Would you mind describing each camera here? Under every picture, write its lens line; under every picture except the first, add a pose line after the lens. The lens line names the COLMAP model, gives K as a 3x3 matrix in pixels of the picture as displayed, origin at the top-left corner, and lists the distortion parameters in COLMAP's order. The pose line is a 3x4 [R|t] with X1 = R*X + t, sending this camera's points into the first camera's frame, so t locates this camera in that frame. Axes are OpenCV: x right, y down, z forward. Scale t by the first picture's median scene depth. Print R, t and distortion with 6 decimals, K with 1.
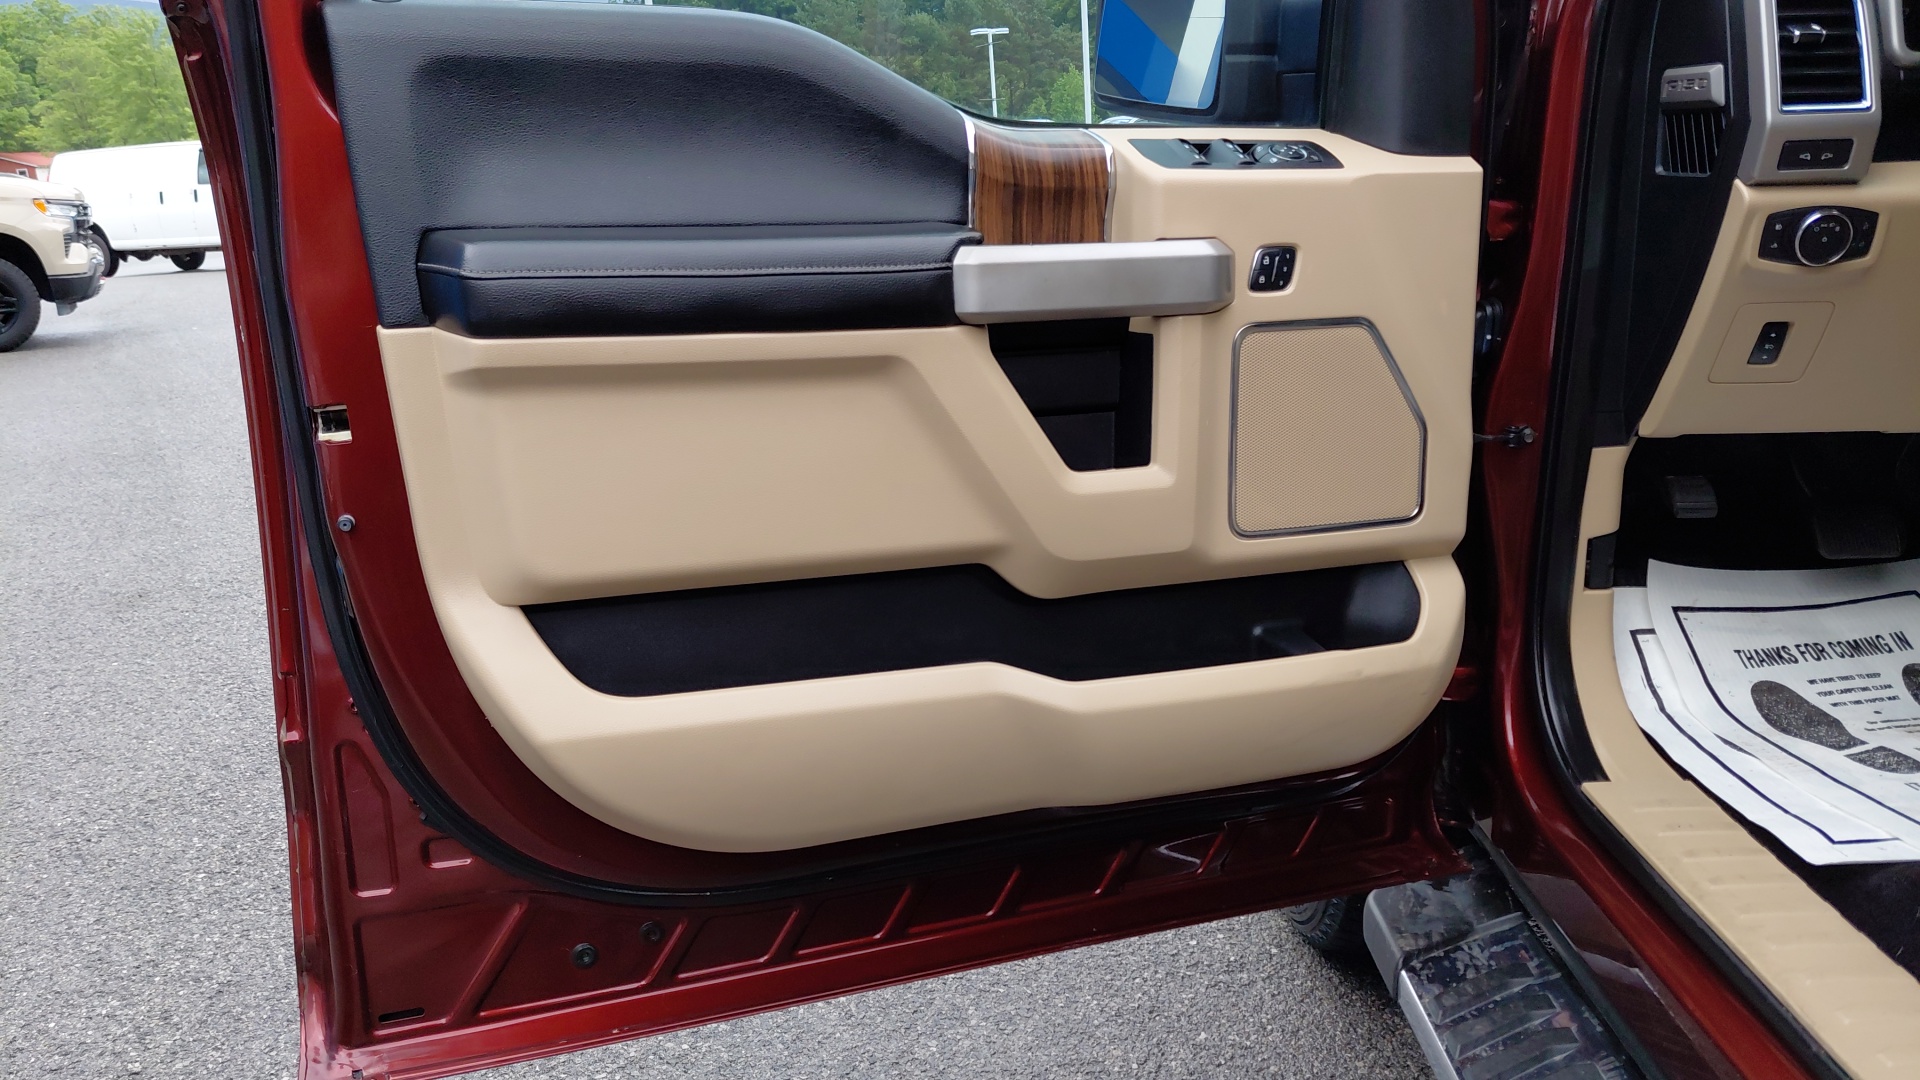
lens RADIAL K [[1418.0, 0, 943.7], [0, 1418.0, 547.6], [0, 0, 1]] dist [0.058965, -0.100503]
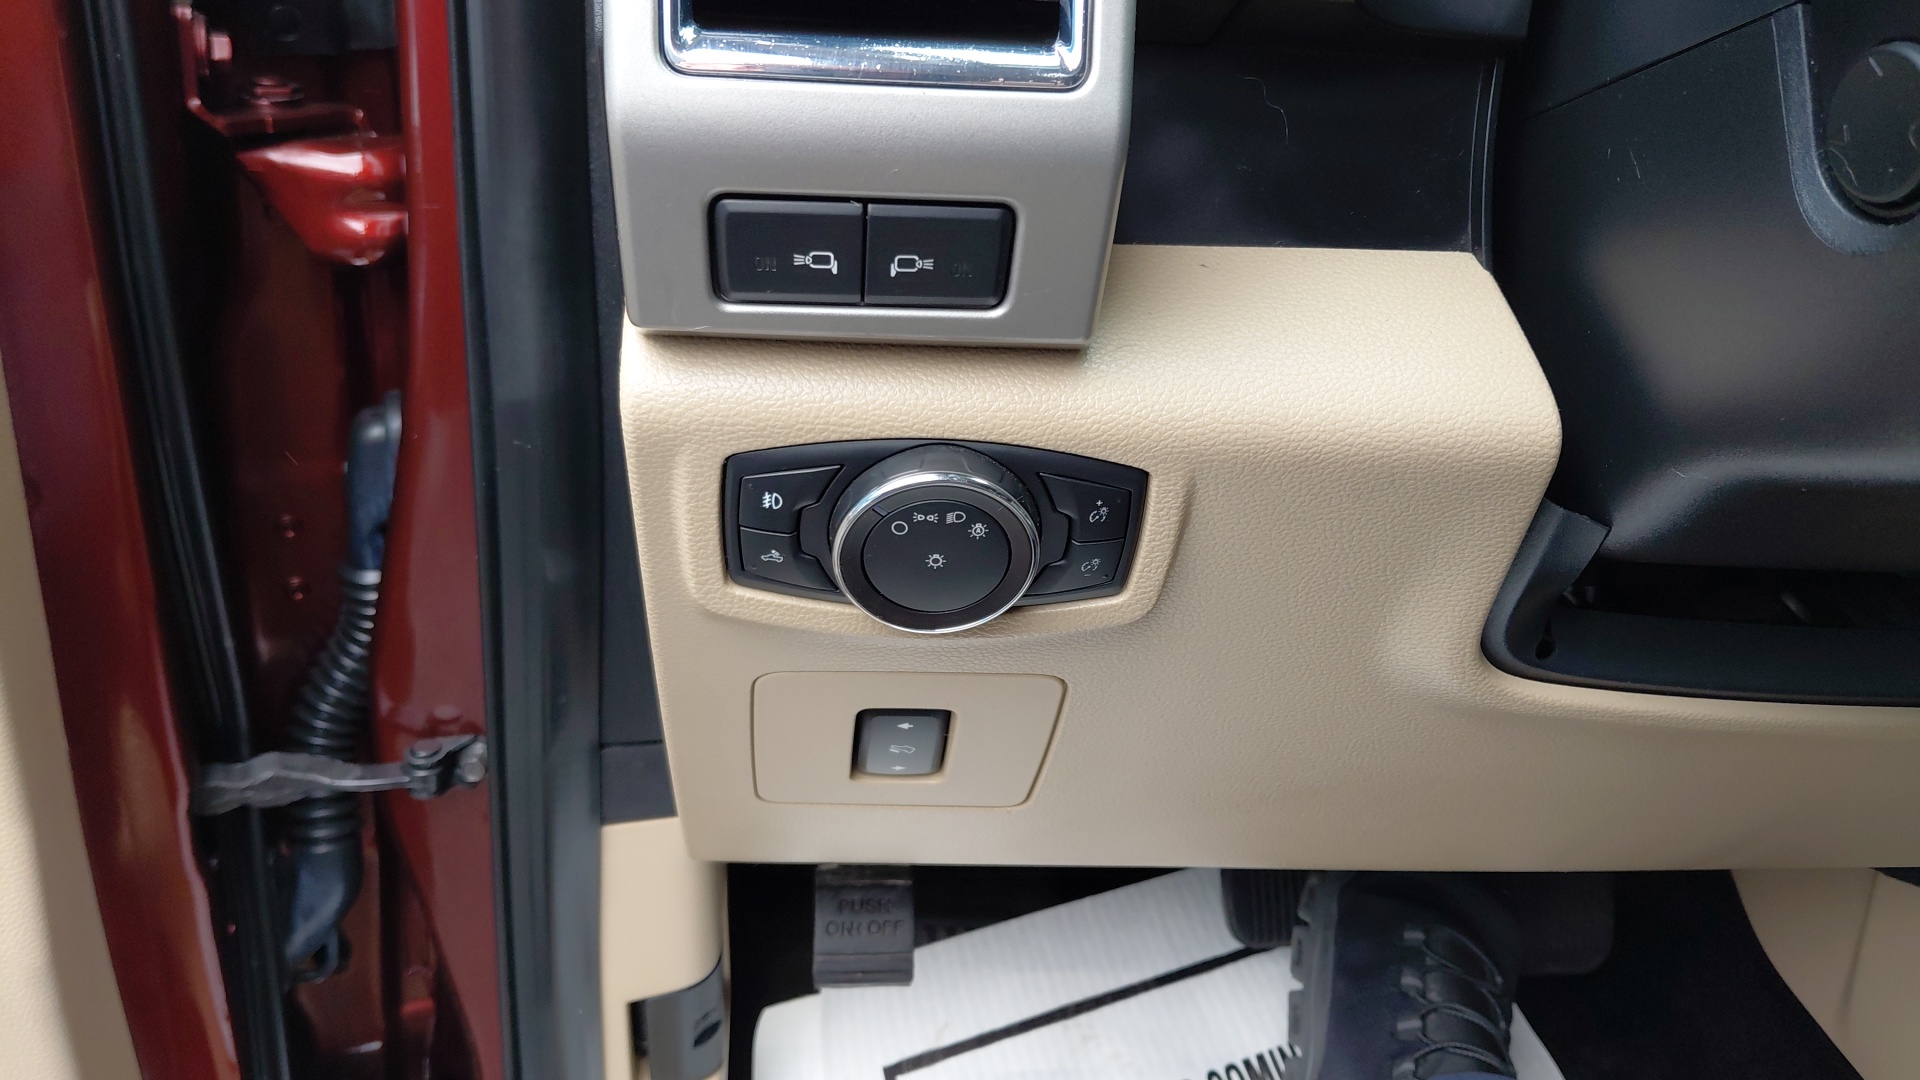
lens RADIAL K [[1418.0, 0, 952.1], [0, 1418.0, 532.8], [0, 0, 1]] dist [0.058965, -0.100503]
pose [[0.989295, 0.025019, 0.143766, 0.575937], [-0.053149, 0.979300, 0.195310, -0.269136], [-0.135903, -0.200861, 0.970147, 0.739207]]
